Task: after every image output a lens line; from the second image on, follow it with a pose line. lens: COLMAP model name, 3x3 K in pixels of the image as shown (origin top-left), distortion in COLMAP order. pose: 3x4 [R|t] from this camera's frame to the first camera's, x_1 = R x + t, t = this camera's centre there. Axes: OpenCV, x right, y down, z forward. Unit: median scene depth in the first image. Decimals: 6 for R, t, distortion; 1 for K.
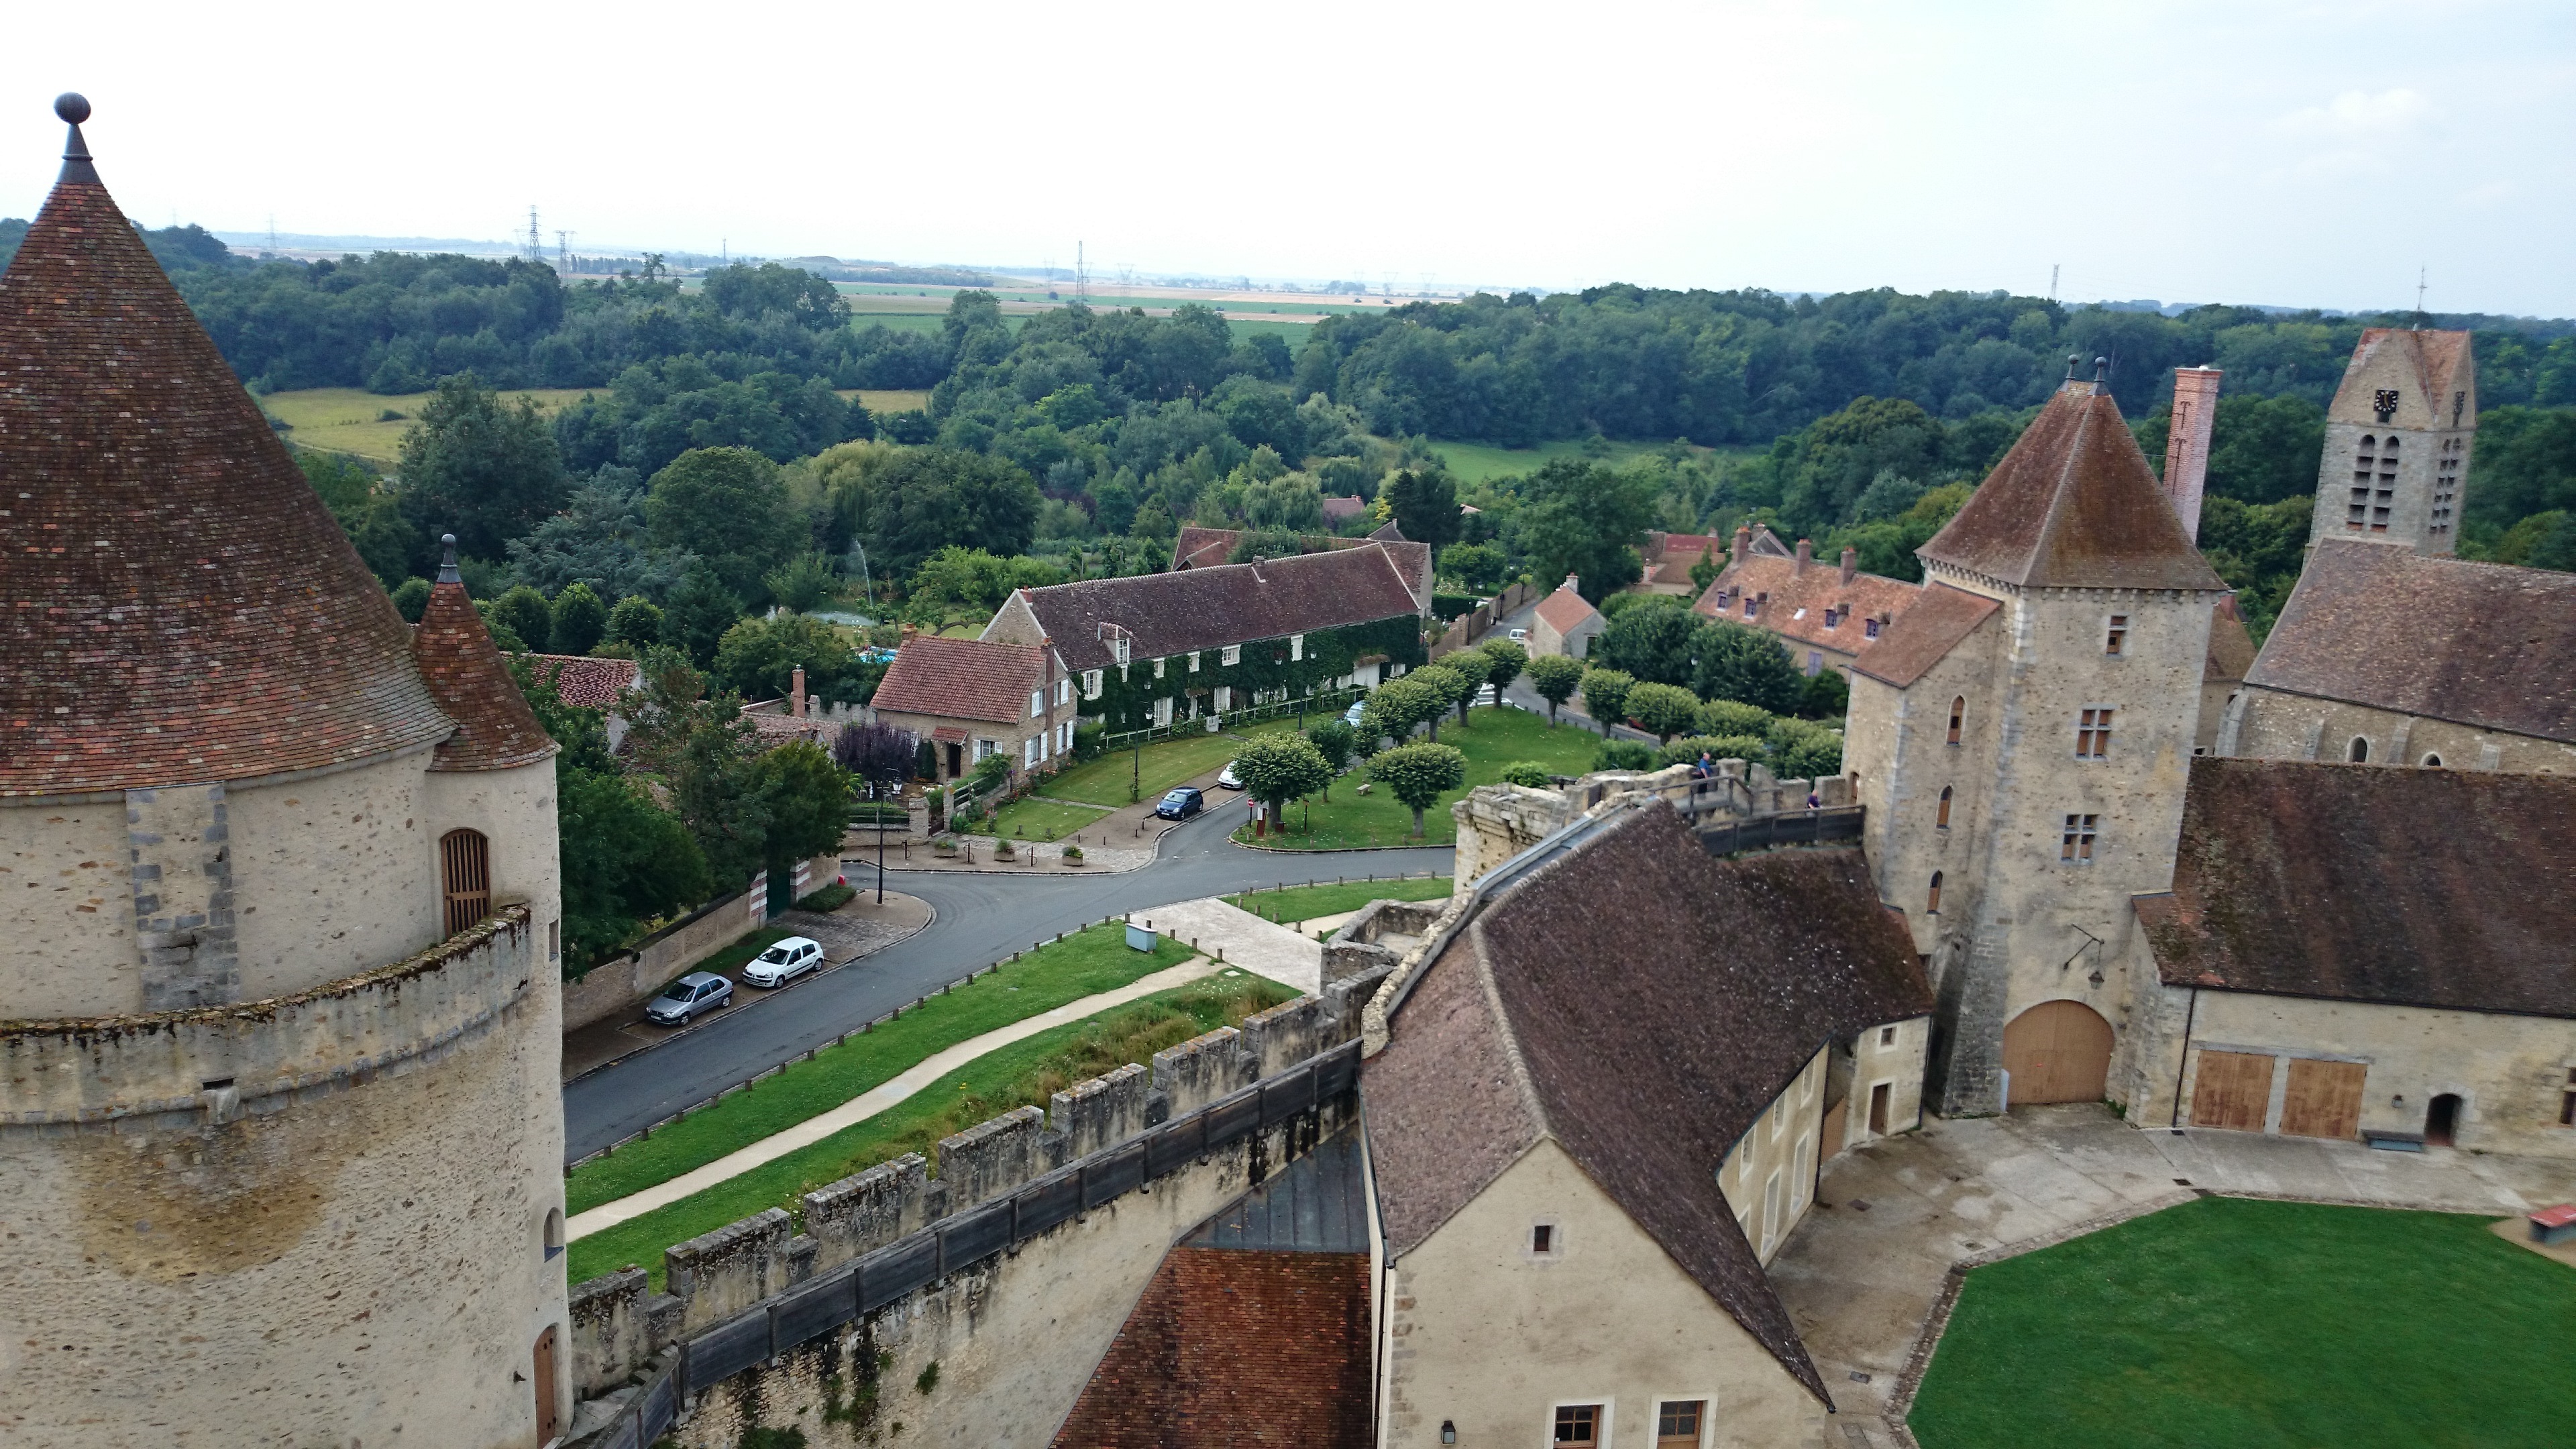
lens RADIAL K [[2058.8, 0, 1178.9], [0, 2058.8, 732.7], [0, 0, 1]] dist [0.106371, -0.184422]
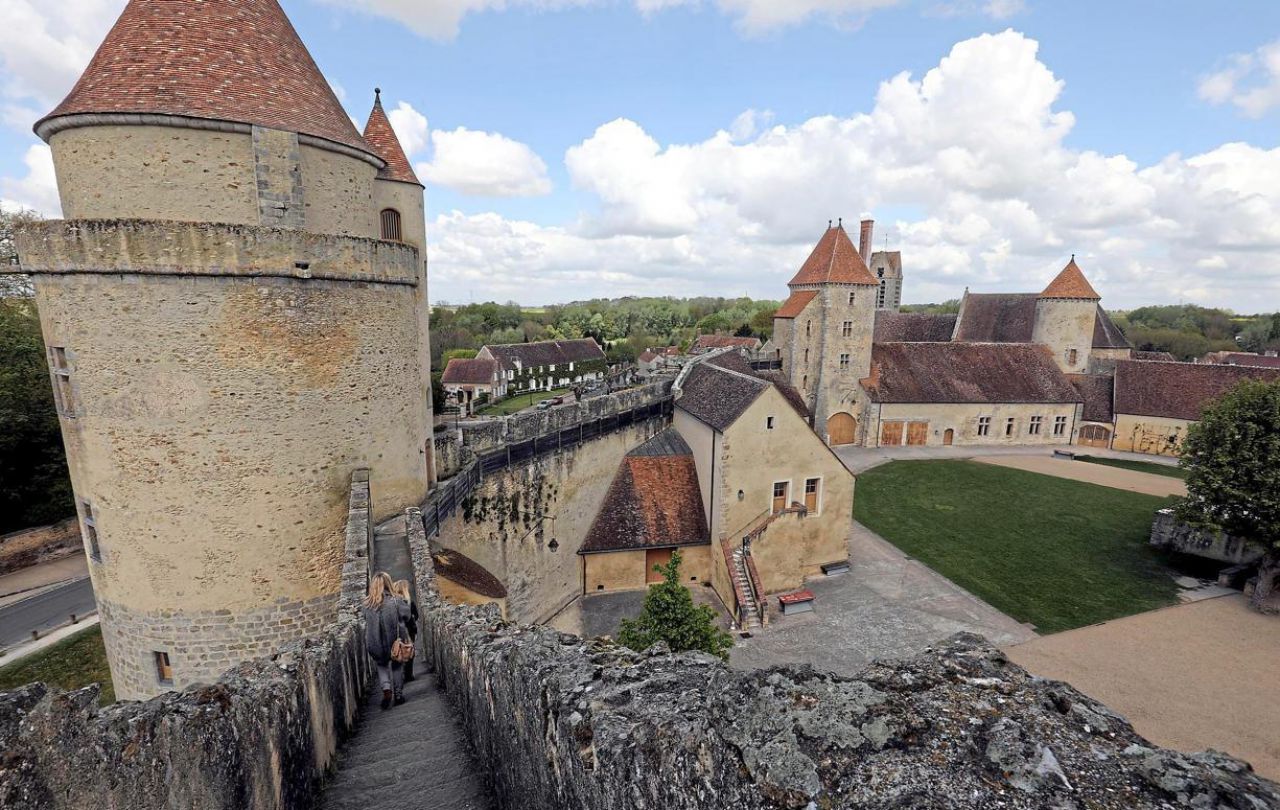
lens RADIAL K [[598.6, 0, 616.0], [0, 598.6, 442.2], [0, 0, 1]] dist [-0.030046, 0.000293]
pose [[0.977662, -0.064975, 0.199888, -0.193773], [0.069145, 0.997509, -0.013942, 0.266632], [-0.198484, 0.027452, 0.979720, 0.238812]]
